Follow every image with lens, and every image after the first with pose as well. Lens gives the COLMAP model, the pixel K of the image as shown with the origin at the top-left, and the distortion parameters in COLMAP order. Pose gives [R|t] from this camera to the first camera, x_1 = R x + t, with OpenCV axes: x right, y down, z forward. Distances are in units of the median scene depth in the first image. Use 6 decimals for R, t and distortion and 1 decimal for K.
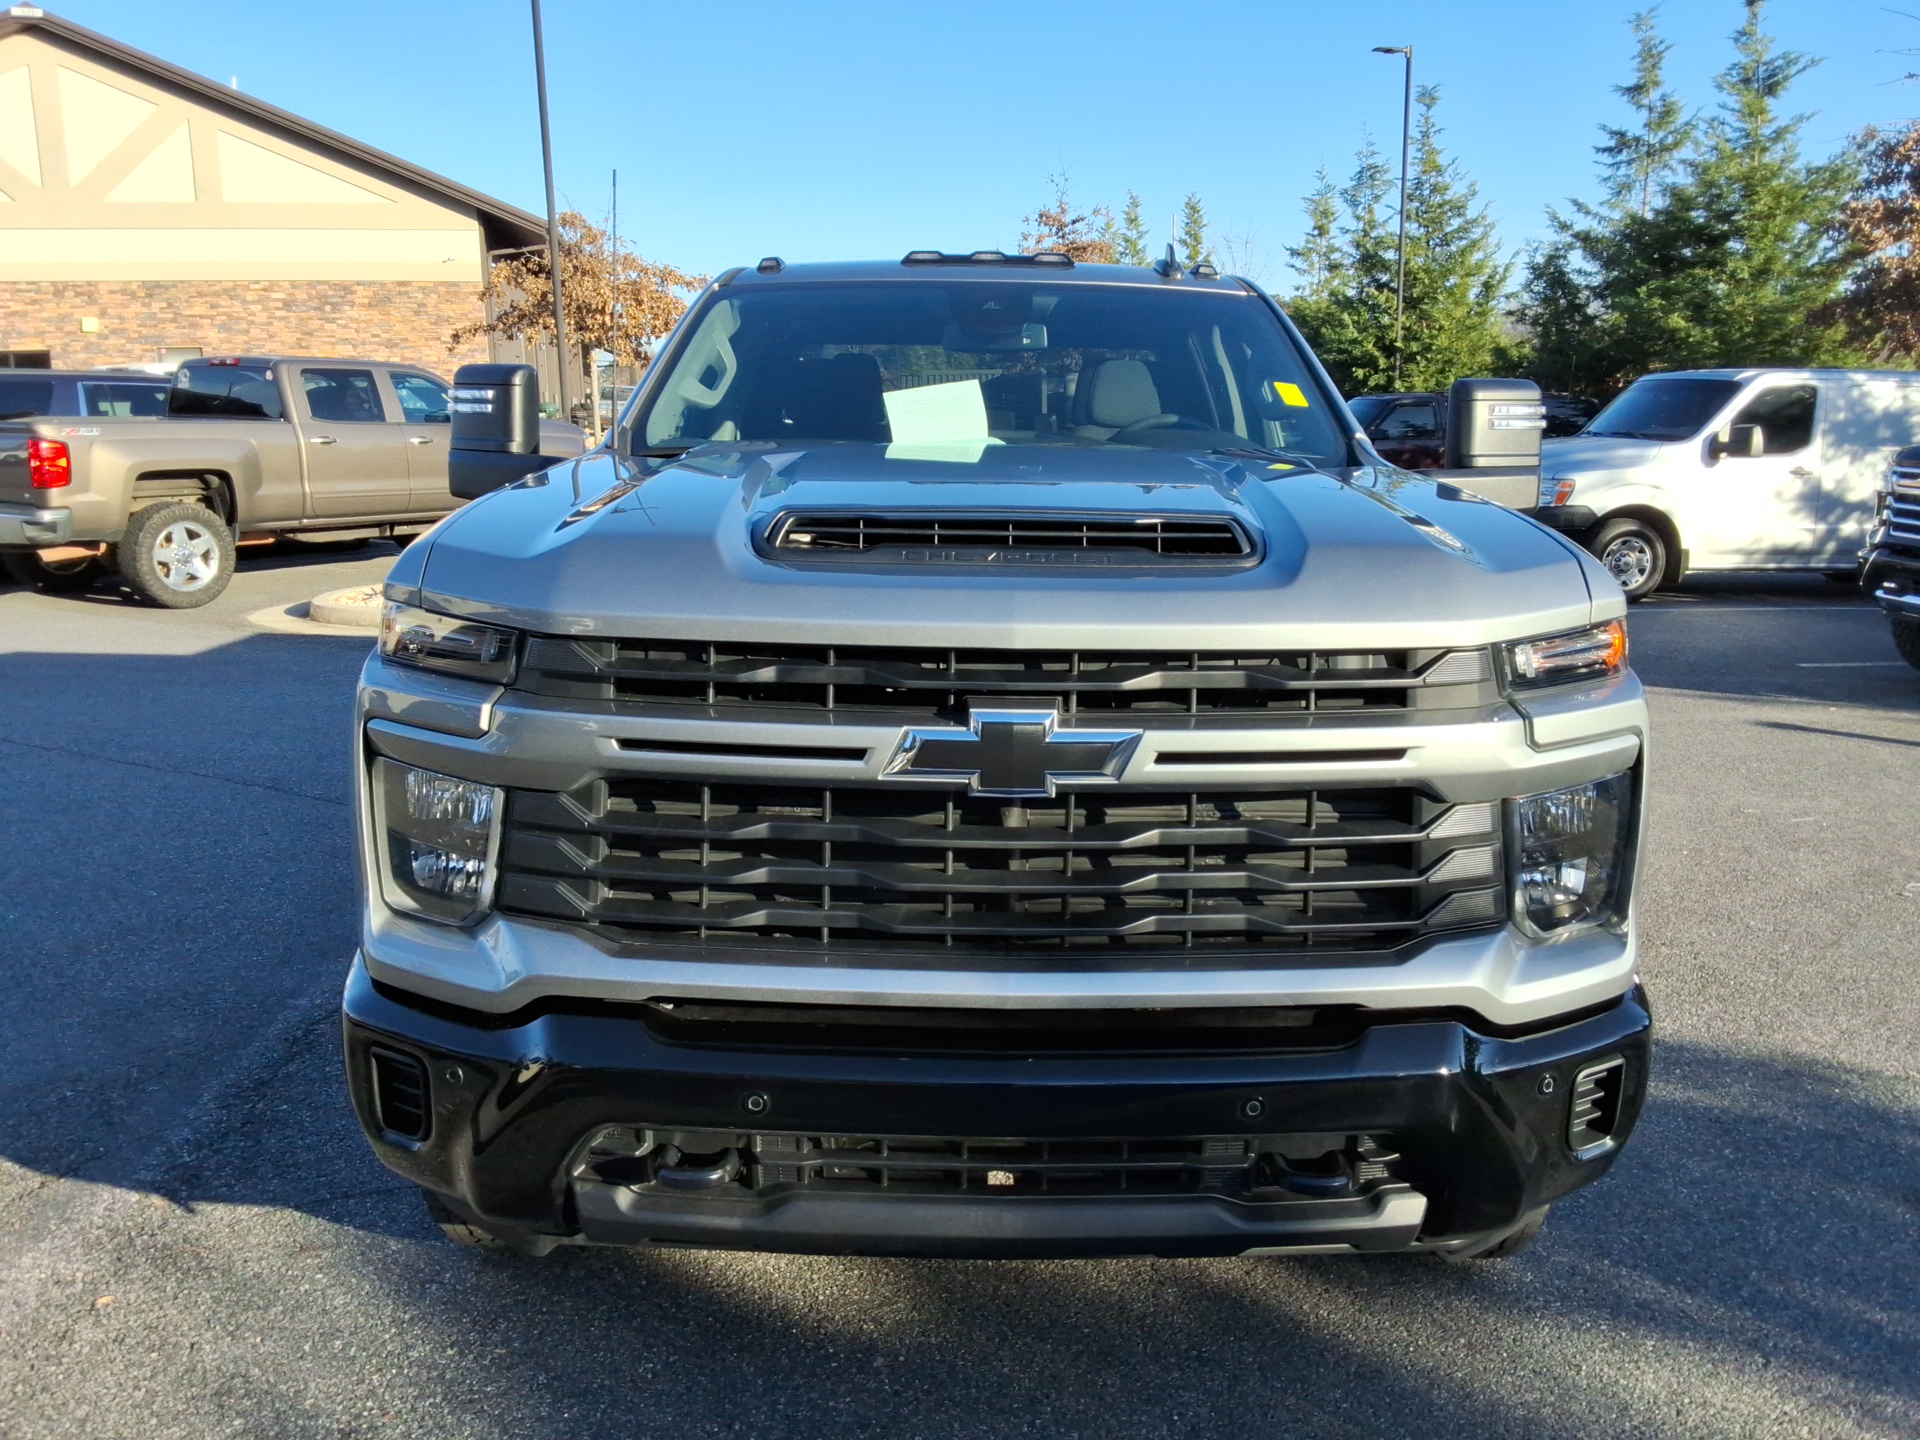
lens RADIAL K [[1577.5, 0, 960.6], [0, 1577.5, 719.6], [0, 0, 1]] dist [0.066771, -0.111671]
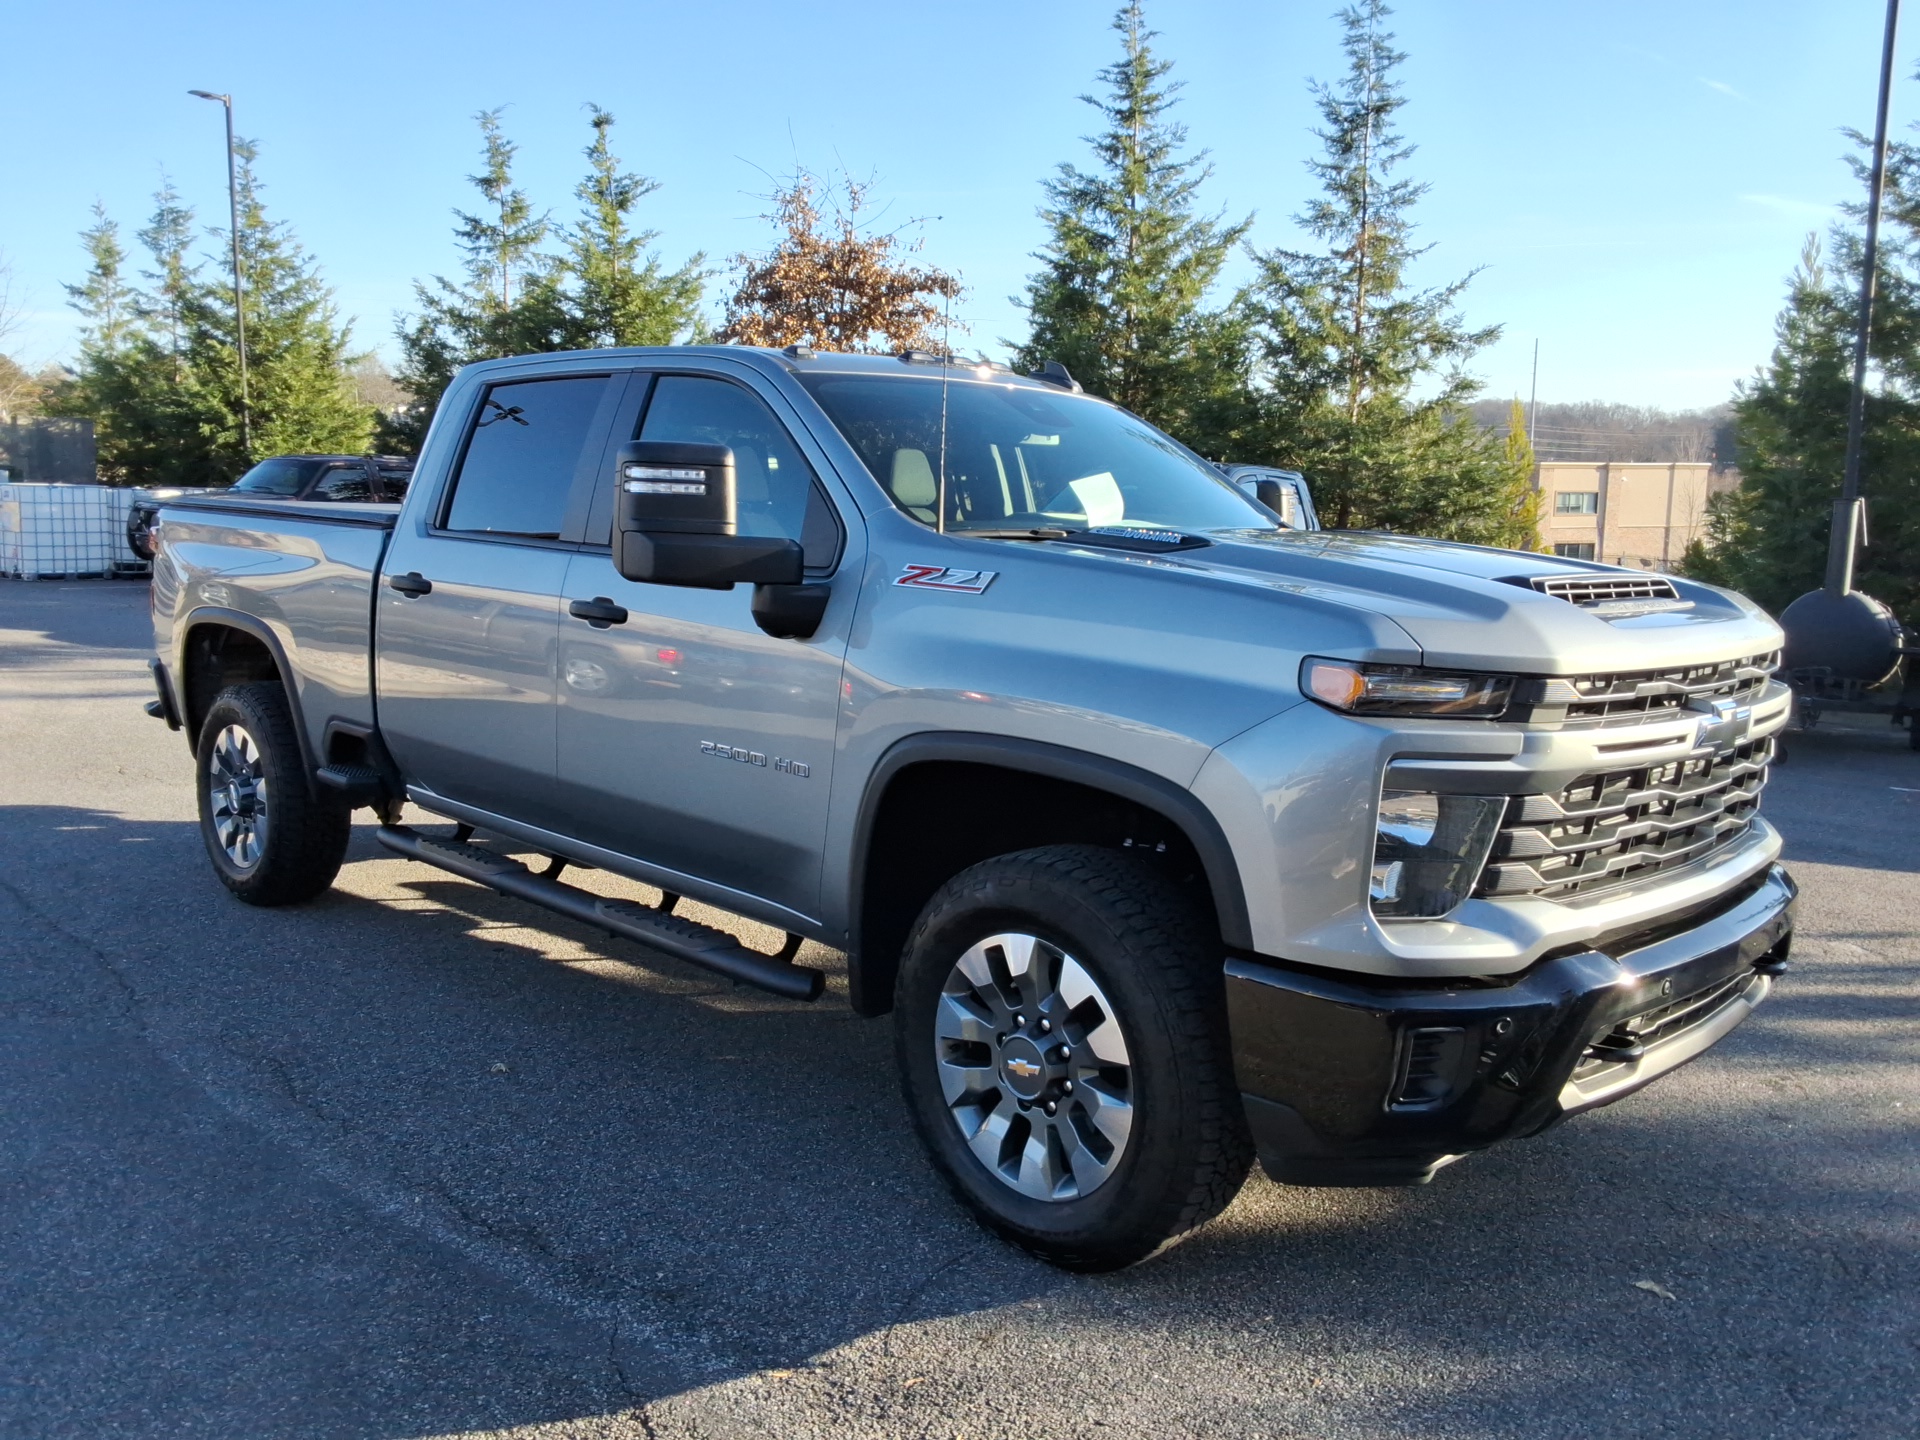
lens RADIAL K [[1555.7, 0, 982.9], [0, 1555.7, 719.3], [0, 0, 1]] dist [0.116385, -0.163722]
pose [[0.686794, -0.091019, 0.721131, -1.015483], [0.116913, 0.993044, 0.013992, -0.060207], [-0.717388, 0.074700, 0.692657, 0.273456]]
